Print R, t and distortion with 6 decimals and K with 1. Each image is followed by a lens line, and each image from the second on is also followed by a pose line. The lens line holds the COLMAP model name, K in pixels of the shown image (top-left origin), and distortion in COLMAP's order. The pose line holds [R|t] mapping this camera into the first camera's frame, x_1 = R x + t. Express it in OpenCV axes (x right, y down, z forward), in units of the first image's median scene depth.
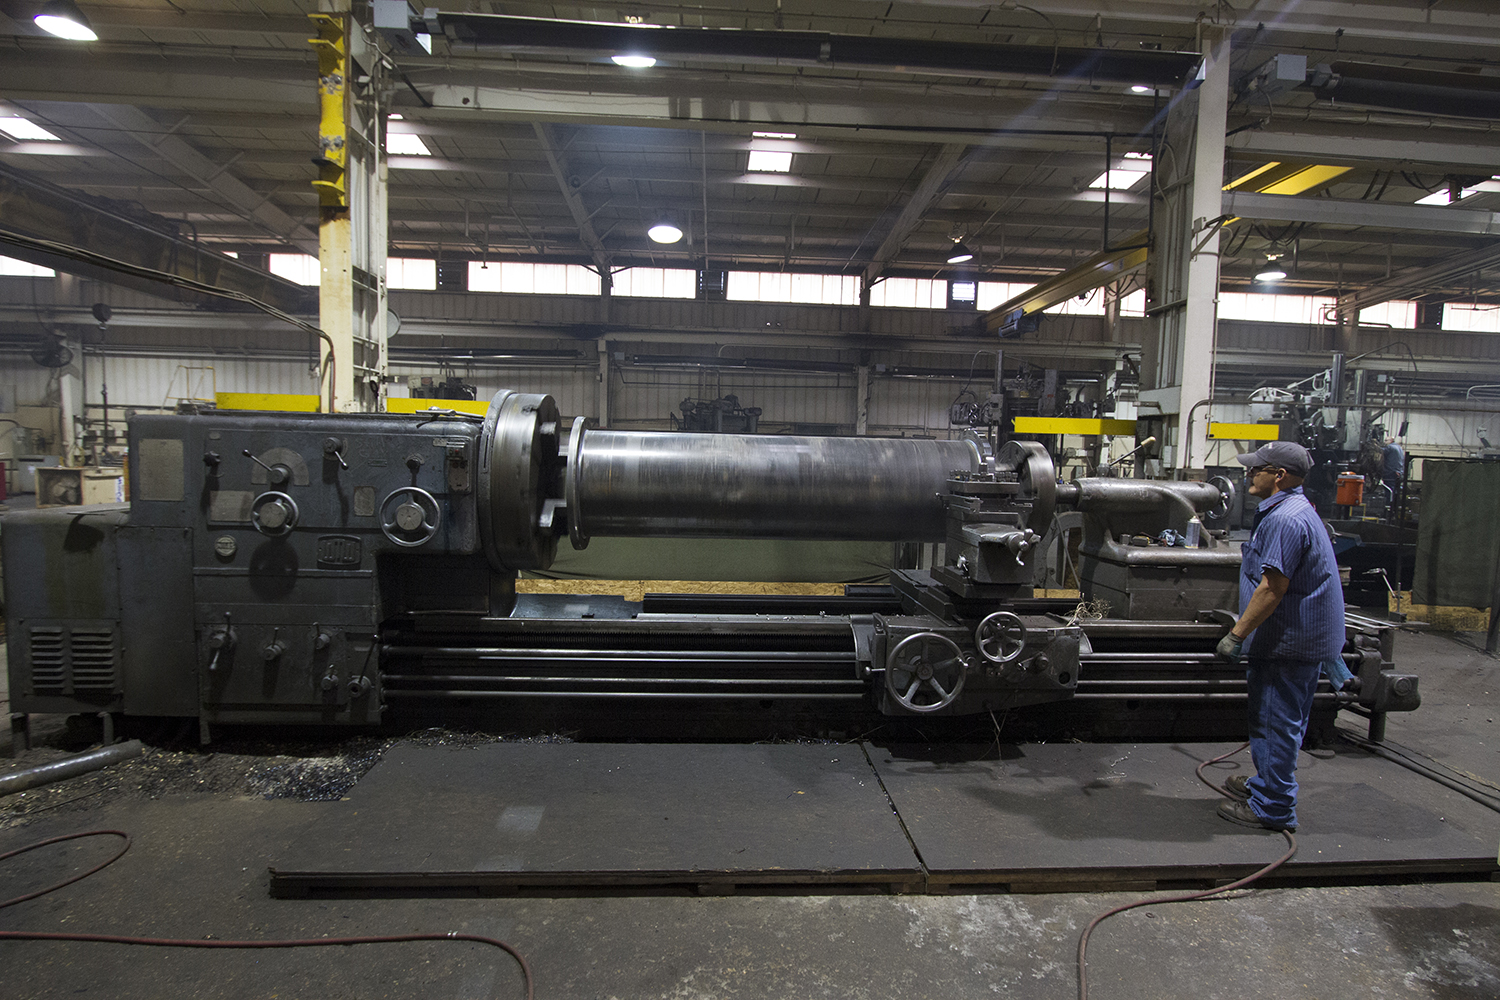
lens RADIAL K [[739.2, 0, 749.3], [0, 739.2, 497.9], [0, 0, 1]] dist [-0.007185, -0.000256]
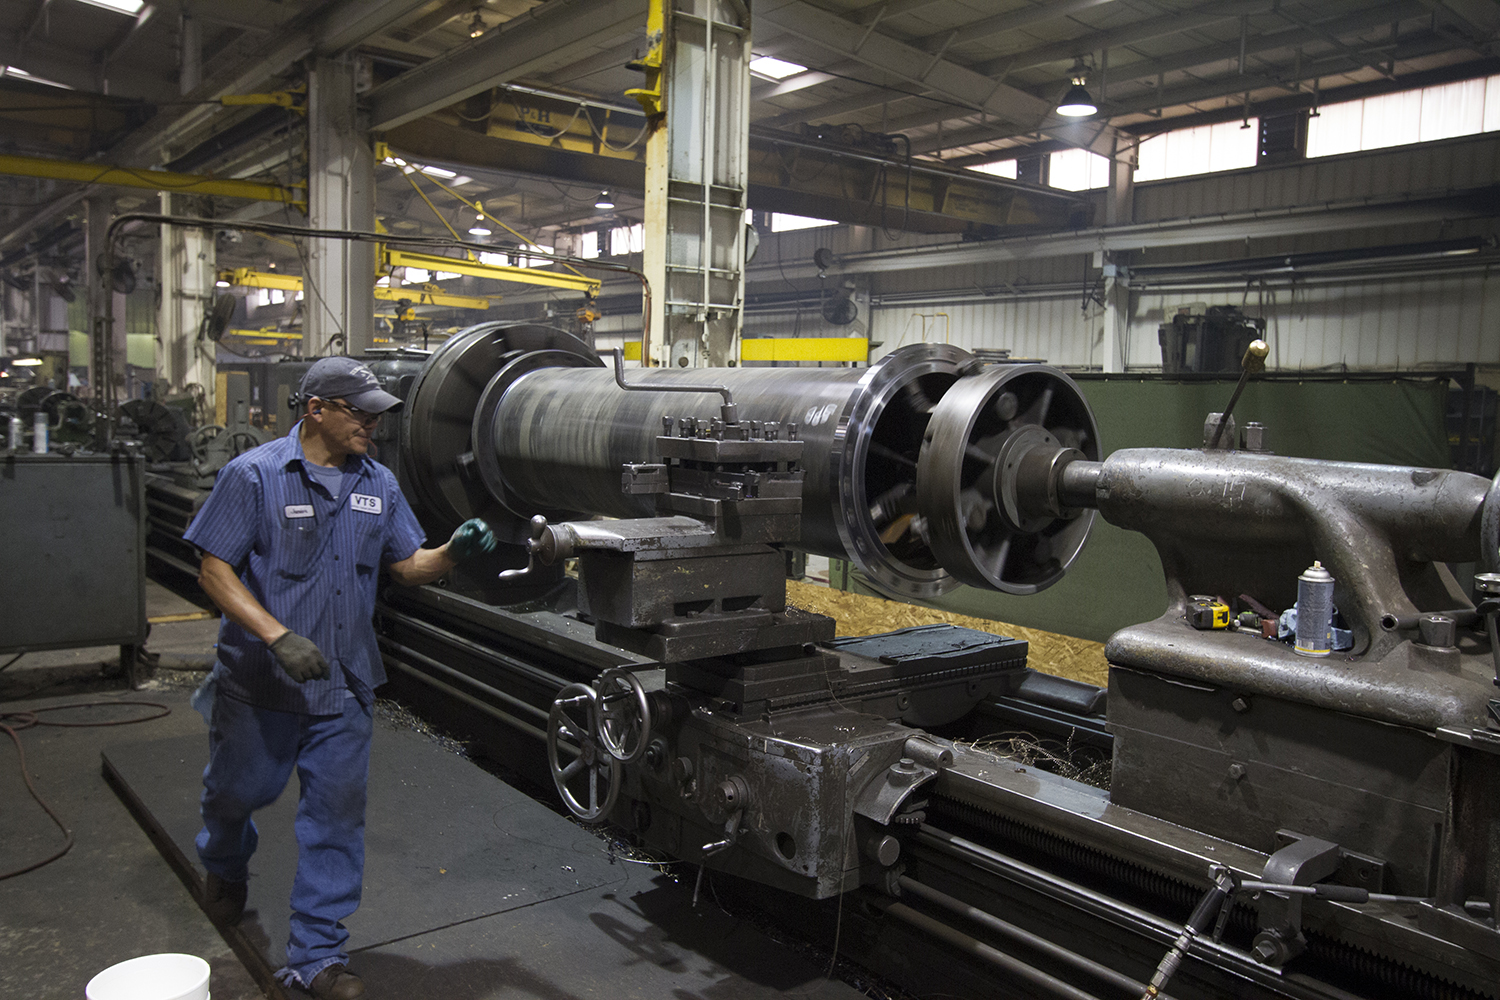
lens RADIAL K [[1195.0, 0, 755.3], [0, 1195.0, 499.9], [0, 0, 1]] dist [-0.001679, -0.001052]
pose [[0.583291, 0.061667, -0.809919, 0.168460], [-0.066978, 0.997370, 0.027703, -0.000741], [0.809497, 0.038088, 0.585887, 0.082690]]
